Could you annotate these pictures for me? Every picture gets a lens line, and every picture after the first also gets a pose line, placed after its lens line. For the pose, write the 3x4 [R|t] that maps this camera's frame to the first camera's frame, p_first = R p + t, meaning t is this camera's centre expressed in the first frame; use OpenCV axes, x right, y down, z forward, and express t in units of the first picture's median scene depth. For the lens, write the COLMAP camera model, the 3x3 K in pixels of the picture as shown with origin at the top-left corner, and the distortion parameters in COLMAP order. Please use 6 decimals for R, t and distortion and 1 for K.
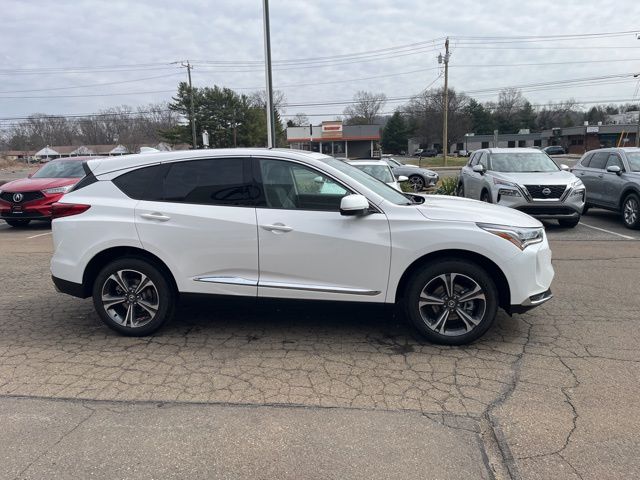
lens RADIAL K [[486.2, 0, 316.1], [0, 486.2, 243.8], [0, 0, 1]] dist [0.070881, -0.090903]
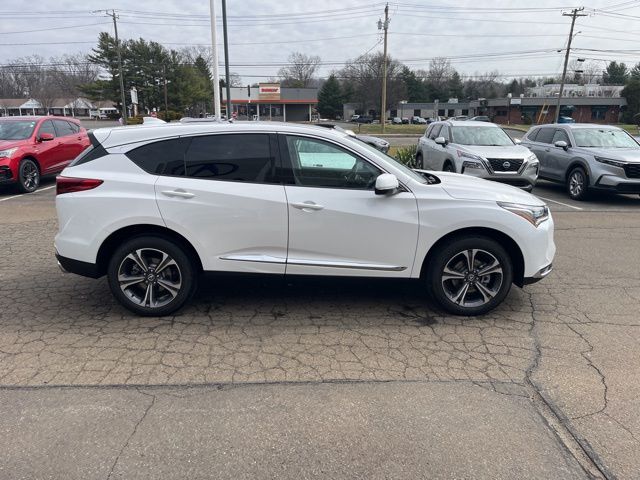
lens RADIAL K [[485.3, 0, 324.9], [0, 485.3, 240.3], [0, 0, 1]] dist [0.071718, -0.090737]
pose [[0.988040, -0.009063, 0.153934, -0.186334], [-0.001036, 0.997859, 0.065399, -0.025938], [-0.154197, -0.064777, 0.985914, 0.002760]]
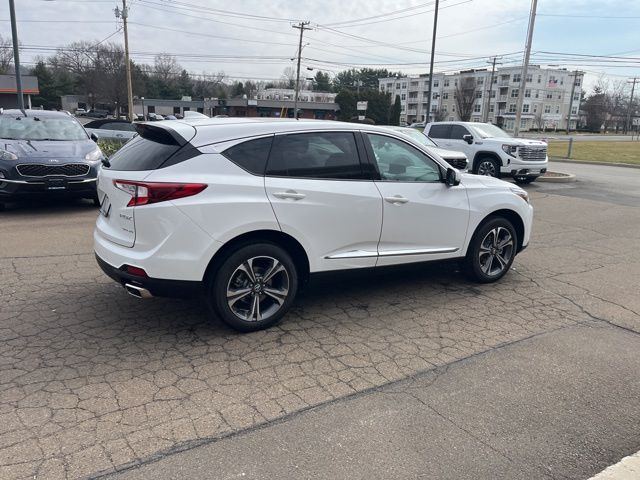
lens RADIAL K [[486.0, 0, 318.5], [0, 486.0, 241.3], [0, 0, 1]] dist [0.073662, -0.088843]
pose [[0.777988, -0.103408, 0.619711, -0.831145], [0.062832, 0.994223, 0.087021, -0.043301], [-0.625130, -0.028764, 0.779991, 0.248692]]
